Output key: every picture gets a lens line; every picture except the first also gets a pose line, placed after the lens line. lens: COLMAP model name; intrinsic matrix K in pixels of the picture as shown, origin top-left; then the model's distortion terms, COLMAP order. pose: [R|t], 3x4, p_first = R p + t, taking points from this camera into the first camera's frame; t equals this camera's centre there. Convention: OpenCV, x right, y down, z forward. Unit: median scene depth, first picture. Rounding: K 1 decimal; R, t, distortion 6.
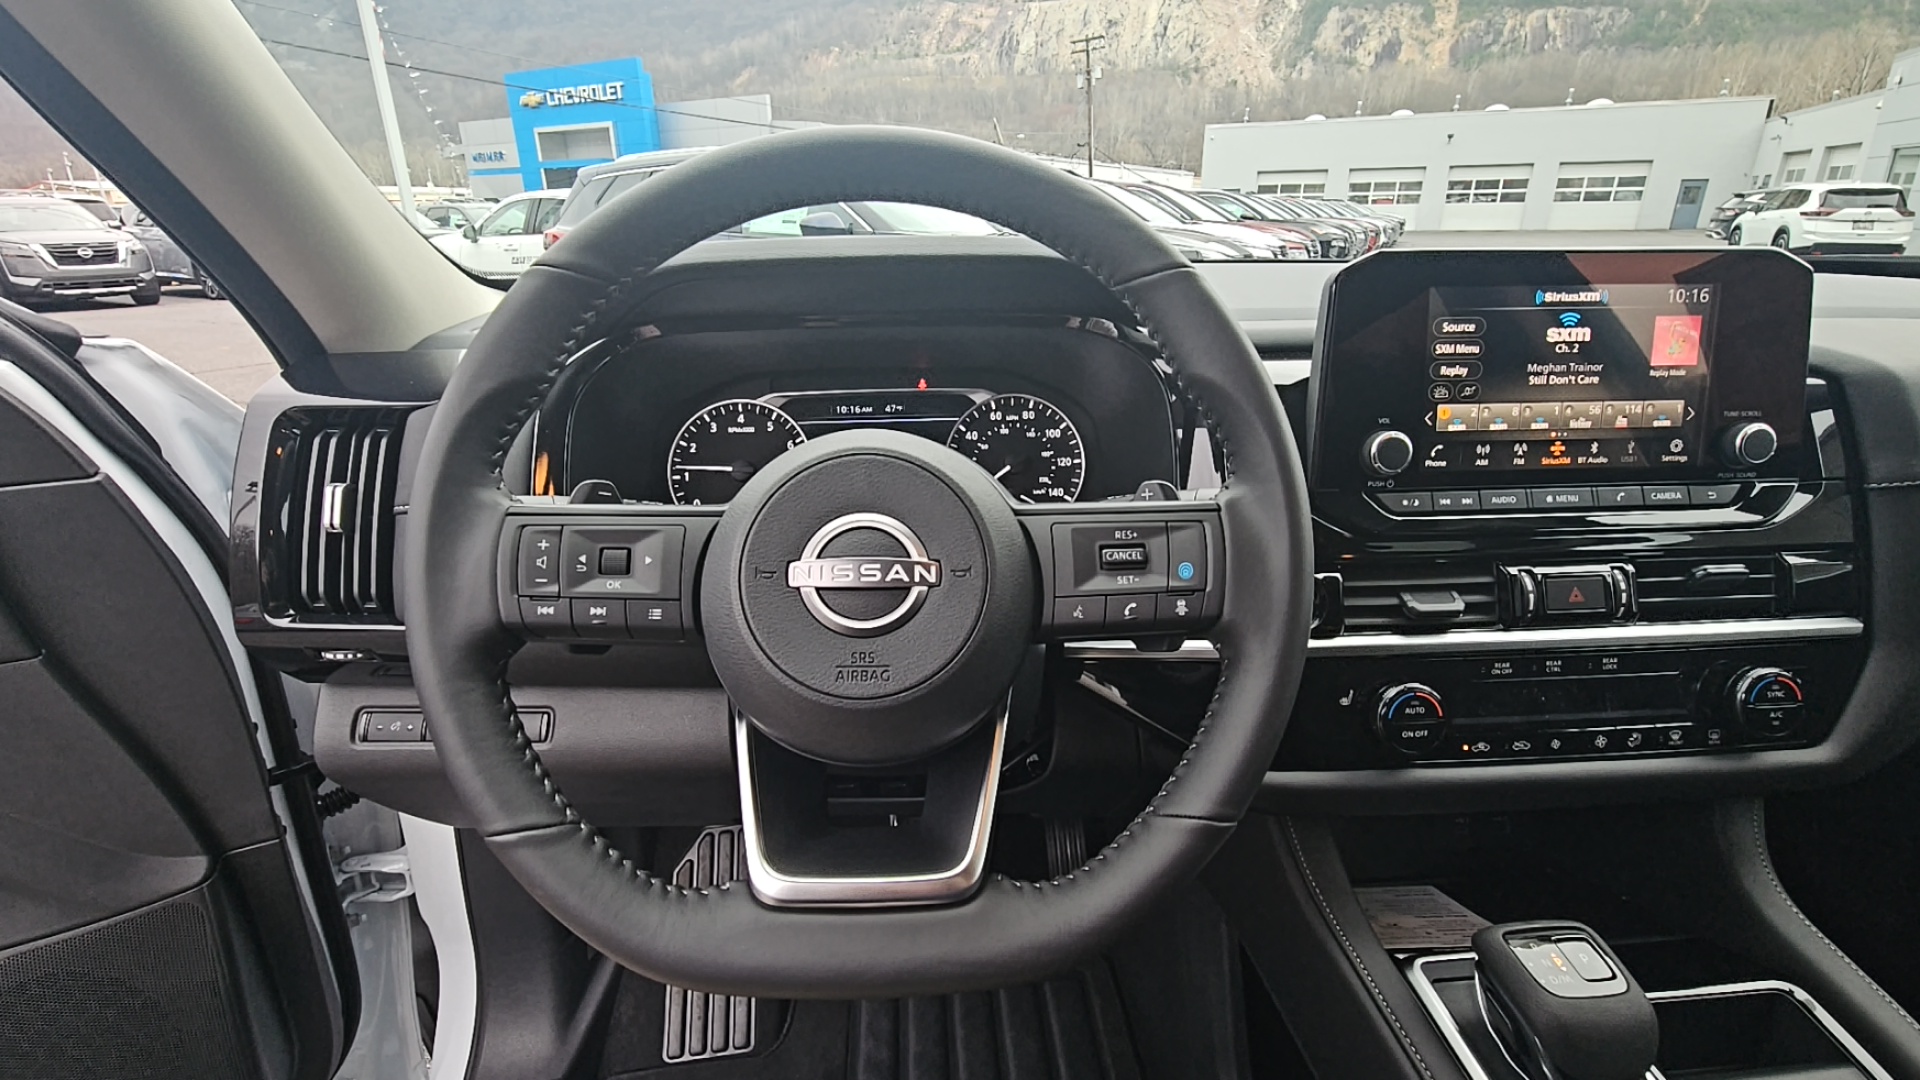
lens RADIAL K [[858.0, 0, 956.9], [0, 858.0, 535.0], [0, 0, 1]] dist [0.011292, -0.008583]
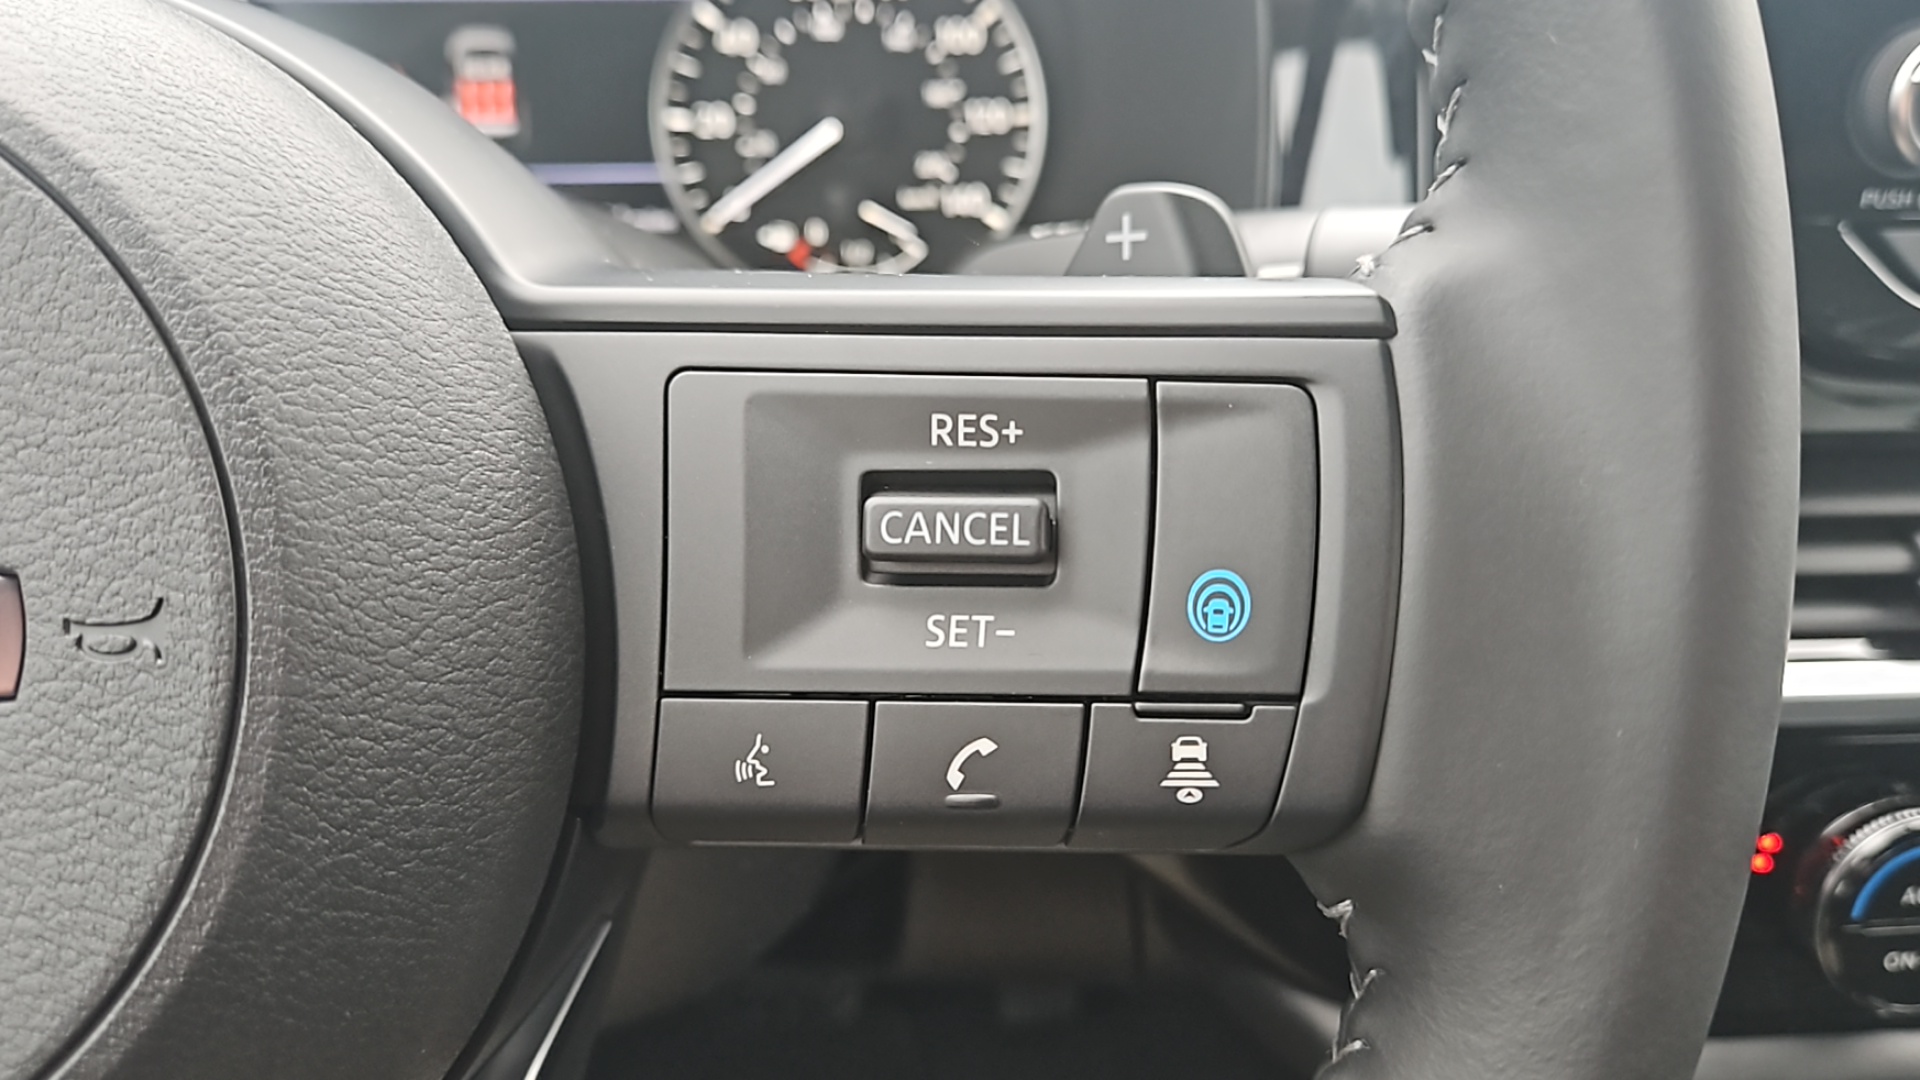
lens RADIAL K [[1449.6, 0, 945.4], [0, 1449.6, 527.3], [0, 0, 1]] dist [0.033680, -0.029070]
pose [[0.999847, 0.016024, 0.007051, 0.134620], [-0.017047, 0.982806, 0.183854, -0.033190], [-0.003983, -0.183946, 0.982928, 0.442076]]
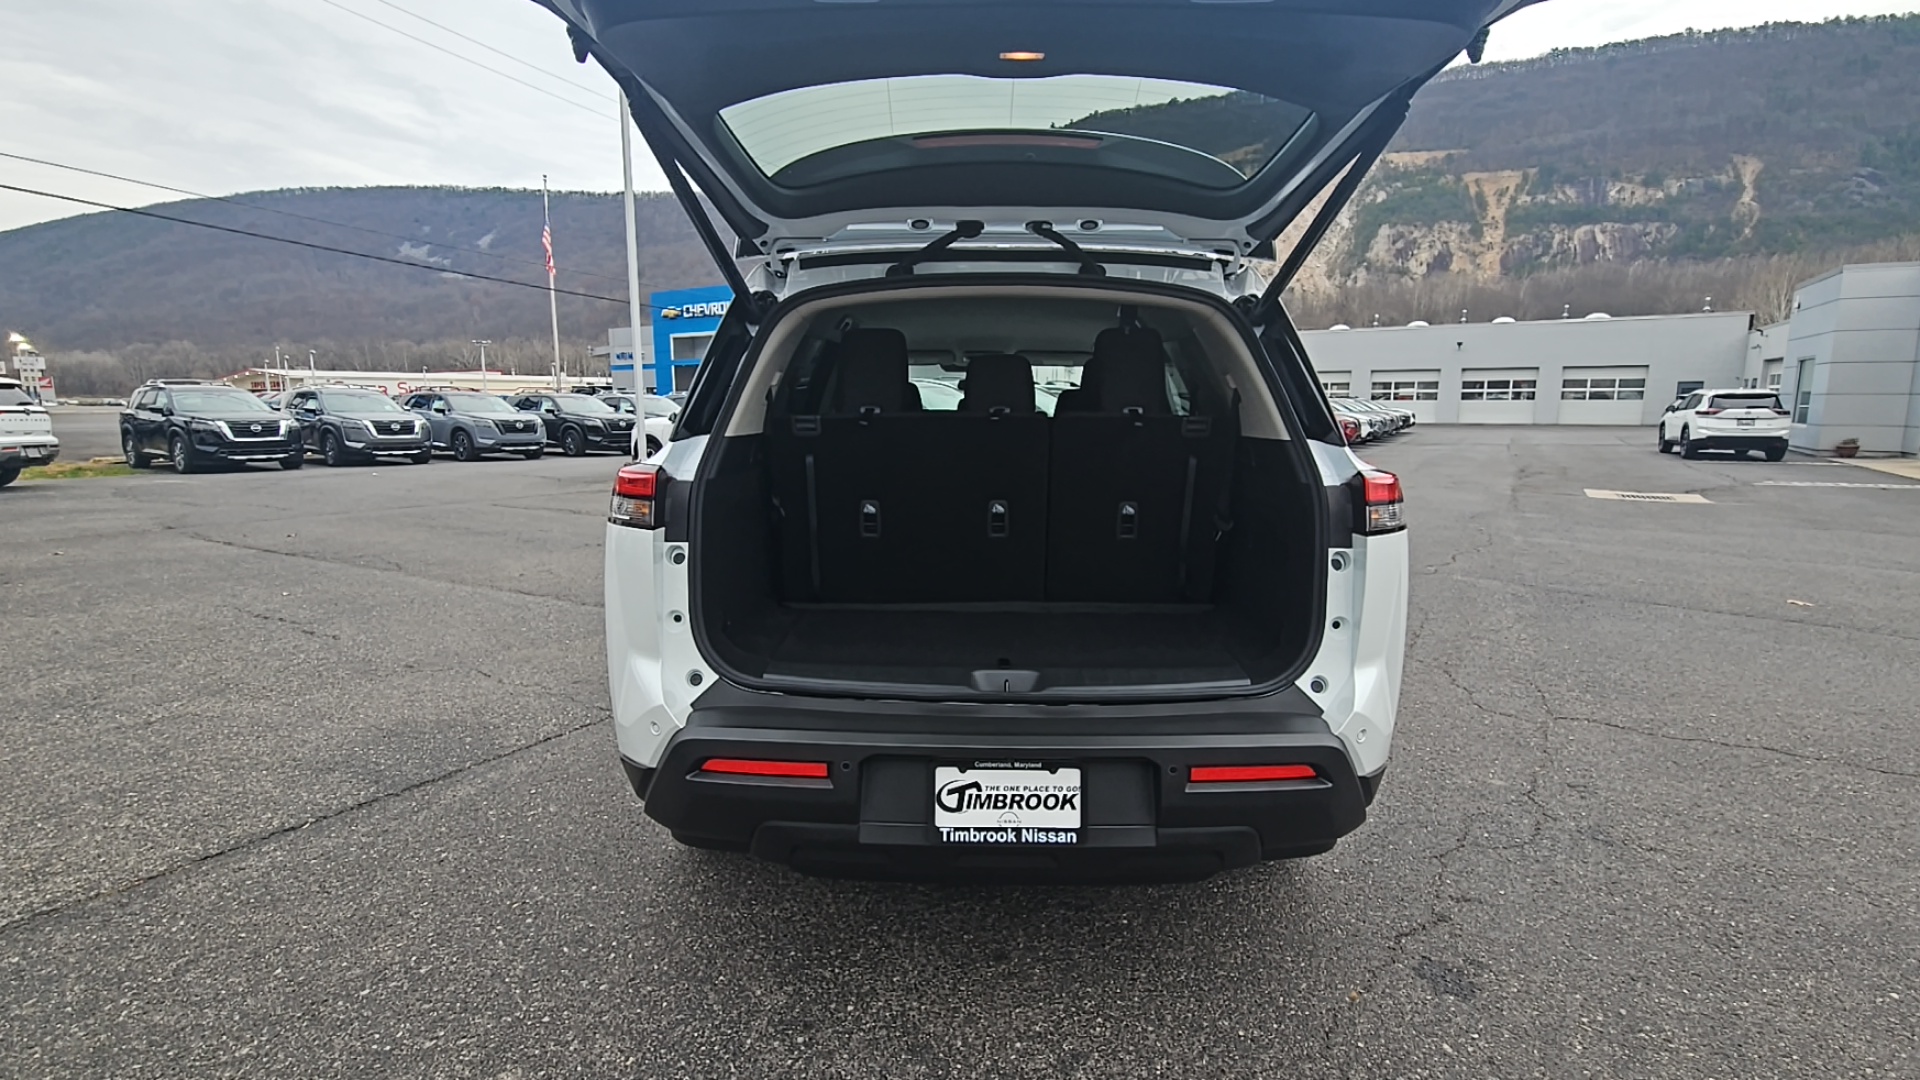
lens RADIAL K [[858.0, 0, 958.0], [0, 858.0, 535.1], [0, 0, 1]] dist [0.011292, -0.008583]
pose [[0.996680, 0.022314, -0.078305, 0.895695], [-0.037737, 0.978782, -0.201401, 2.135704], [0.072149, 0.203687, 0.976374, -6.189031]]
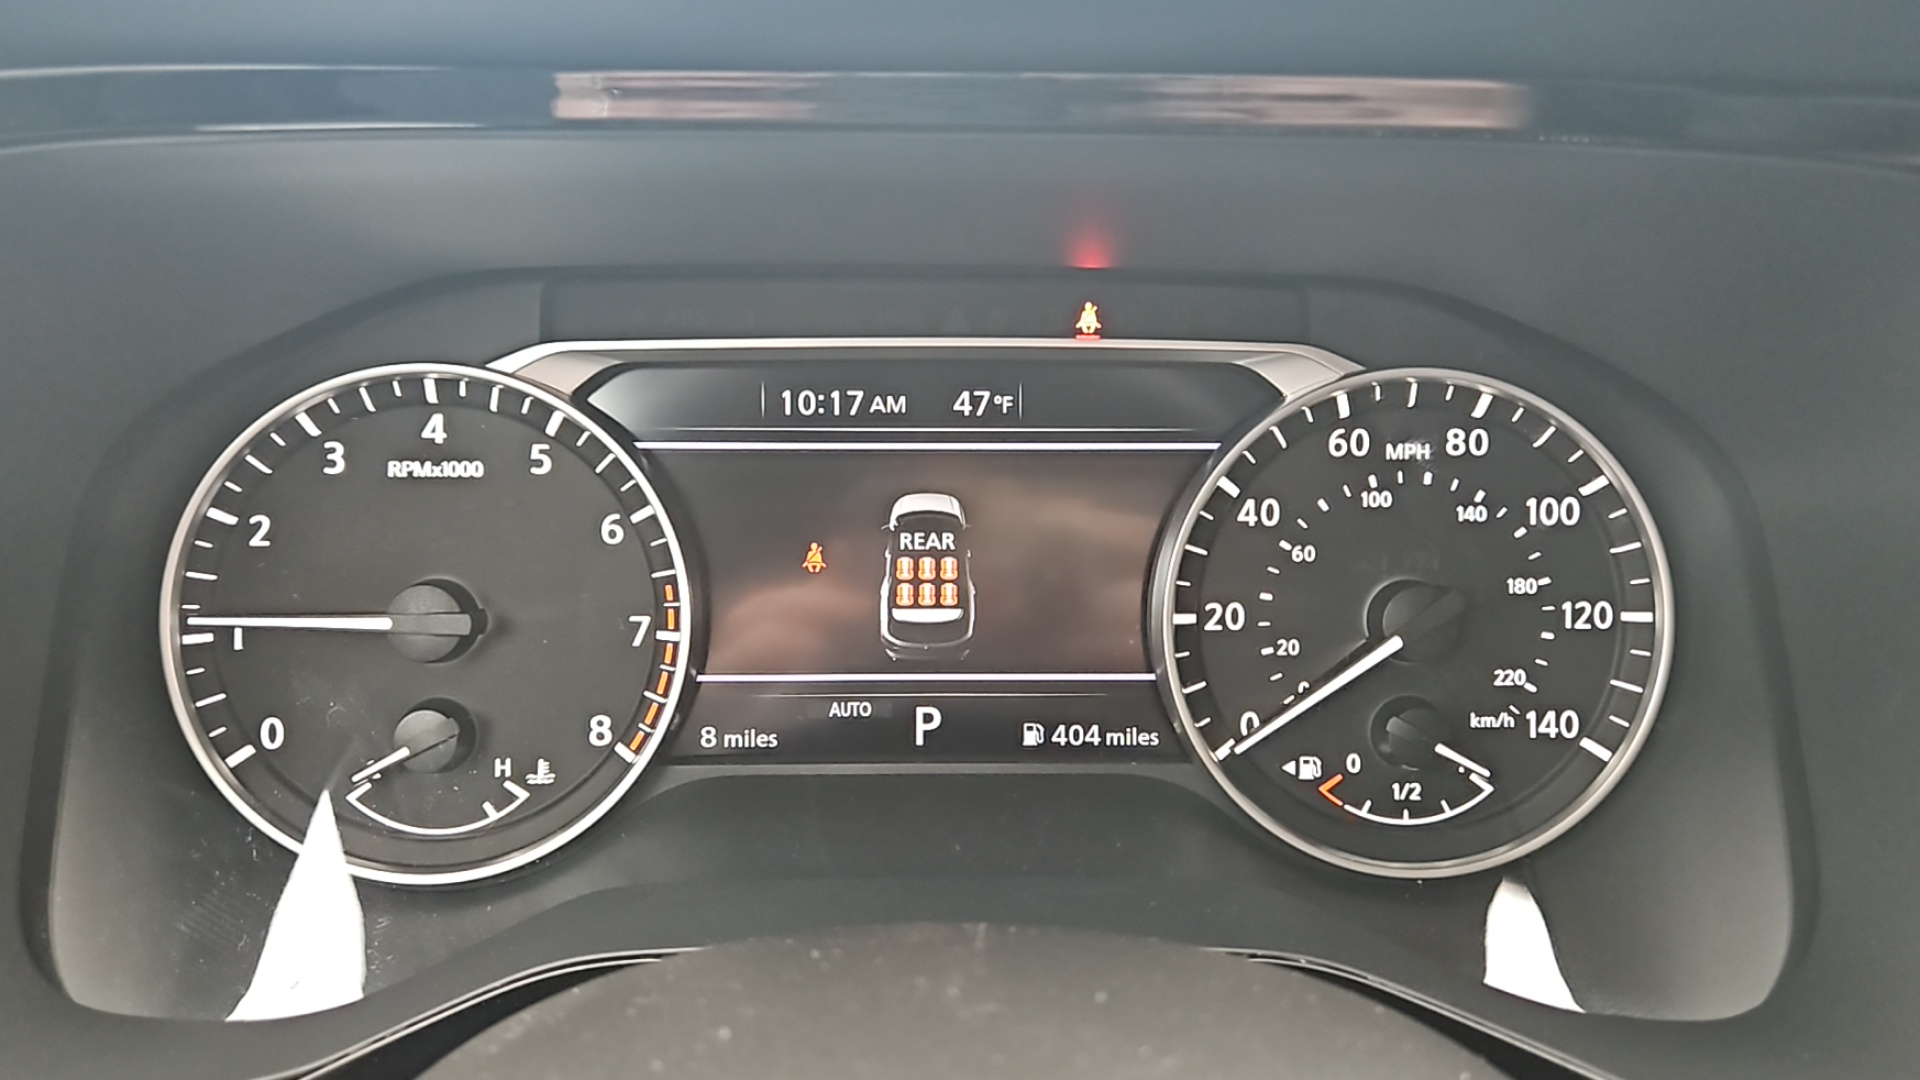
lens RADIAL K [[1449.6, 0, 968.8], [0, 1449.6, 533.7], [0, 0, 1]] dist [0.033680, -0.029070]
pose [[0.998917, 0.036503, -0.028866, -0.080459], [-0.033804, 0.995457, 0.089008, -0.188227], [0.031984, -0.087936, 0.995613, 0.670716]]
